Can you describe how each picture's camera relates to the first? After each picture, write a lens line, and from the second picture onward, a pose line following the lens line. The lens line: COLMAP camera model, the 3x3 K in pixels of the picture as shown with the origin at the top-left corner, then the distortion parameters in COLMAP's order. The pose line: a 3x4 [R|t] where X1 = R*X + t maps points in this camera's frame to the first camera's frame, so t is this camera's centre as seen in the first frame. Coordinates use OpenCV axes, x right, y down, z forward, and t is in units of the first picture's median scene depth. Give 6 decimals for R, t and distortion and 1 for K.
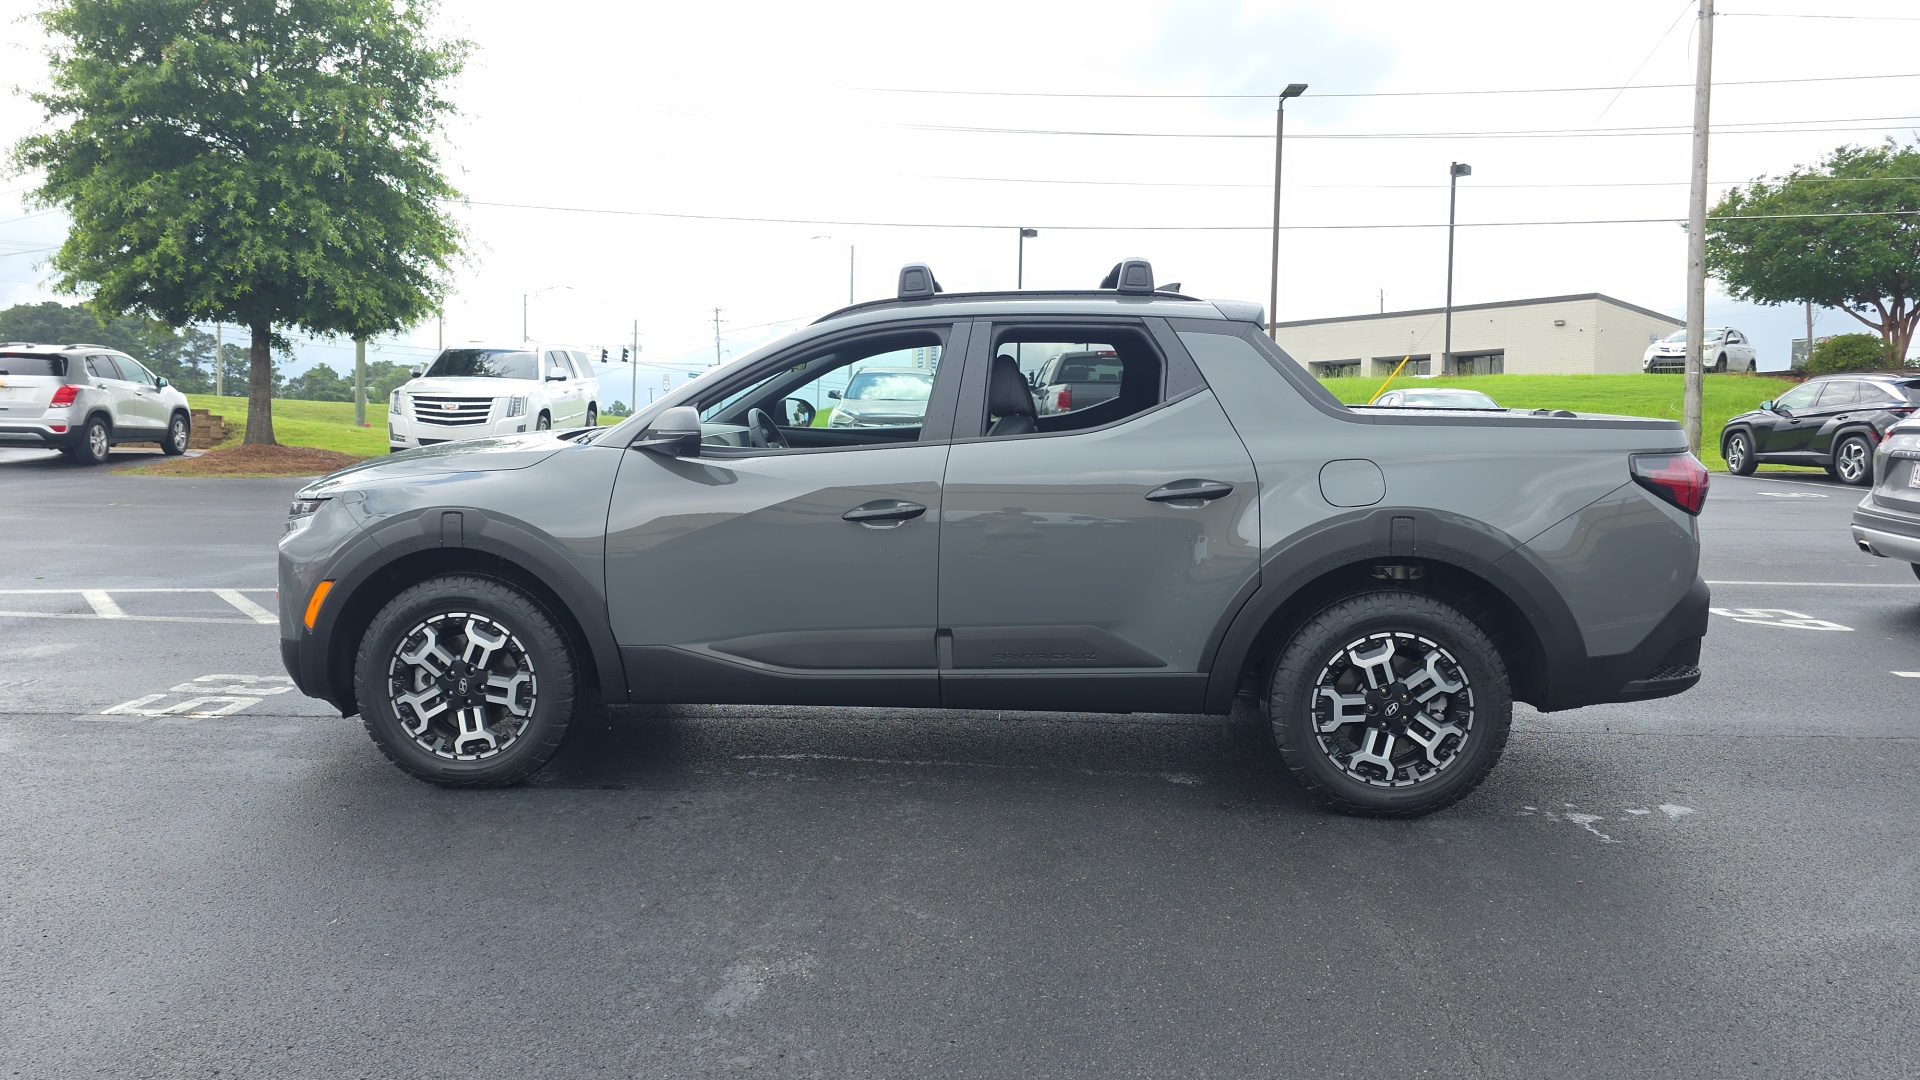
lens RADIAL K [[1284.8, 0, 919.2], [0, 1284.8, 523.3], [0, 0, 1]] dist [0.061368, -0.068810]
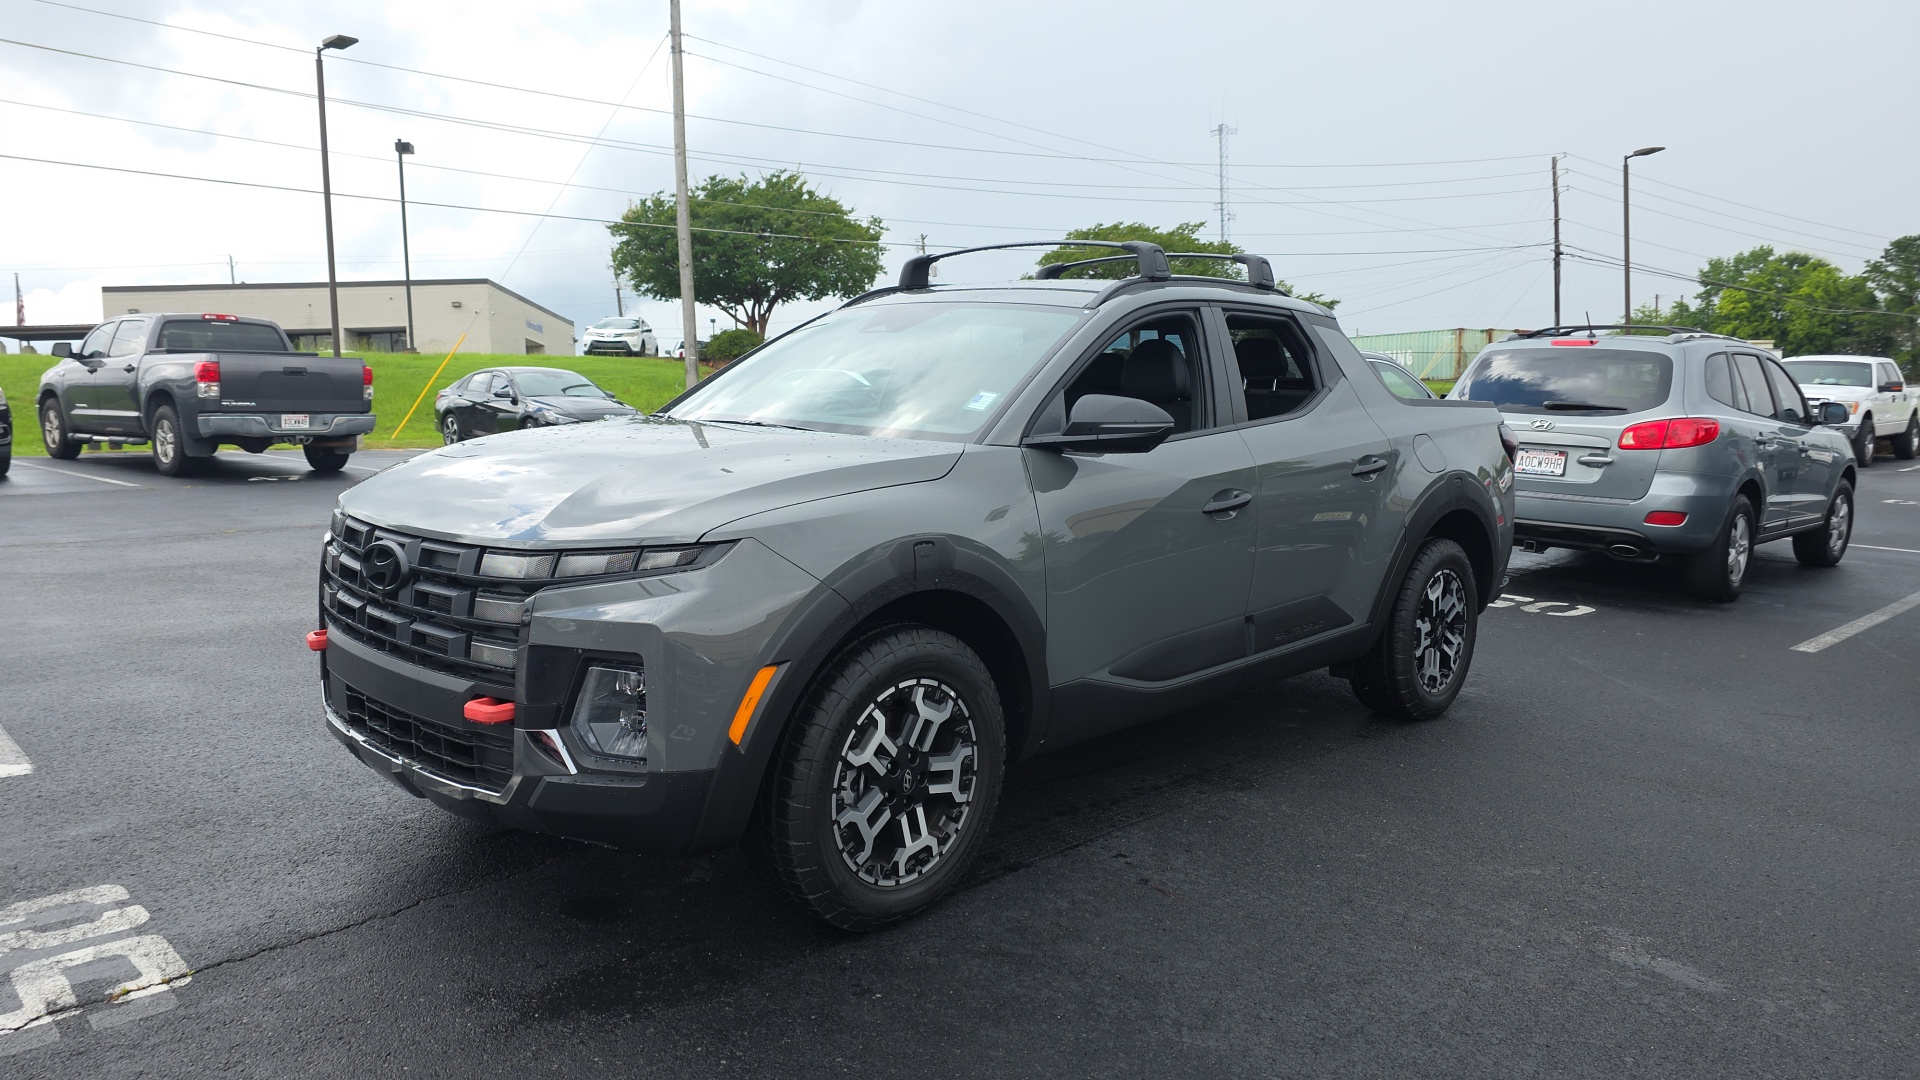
lens RADIAL K [[1276.7, 0, 920.7], [0, 1276.7, 508.2], [0, 0, 1]] dist [0.069467, -0.060917]
pose [[0.669804, -0.069711, 0.739258, -0.872490], [0.065181, 0.997260, 0.034983, -0.051575], [-0.739671, 0.024753, 0.672513, 0.510094]]
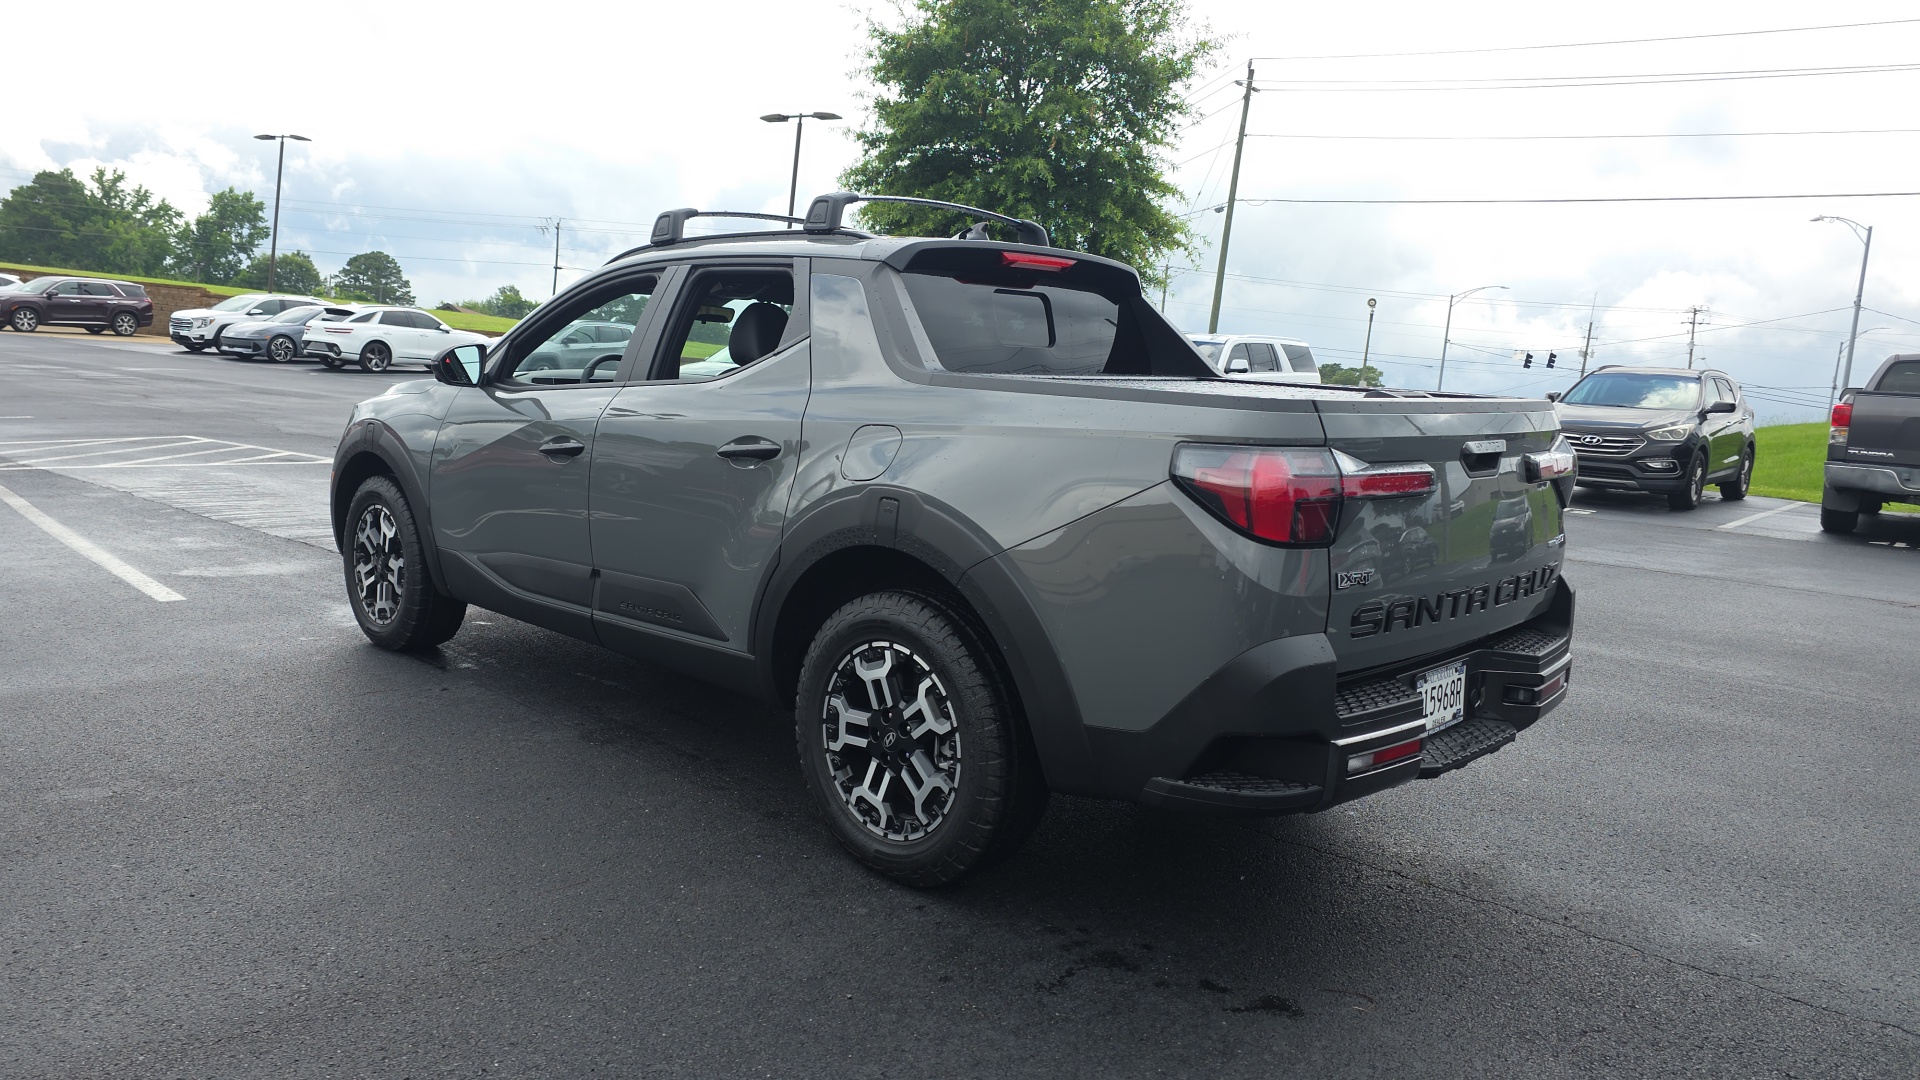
lens RADIAL K [[1284.8, 0, 919.2], [0, 1284.8, 523.3], [0, 0, 1]] dist [0.061368, -0.068810]
pose [[0.741603, 0.107494, -0.662171, 0.861808], [-0.110792, 0.993149, 0.037141, -0.018737], [0.661627, 0.045819, 0.748432, 0.404393]]
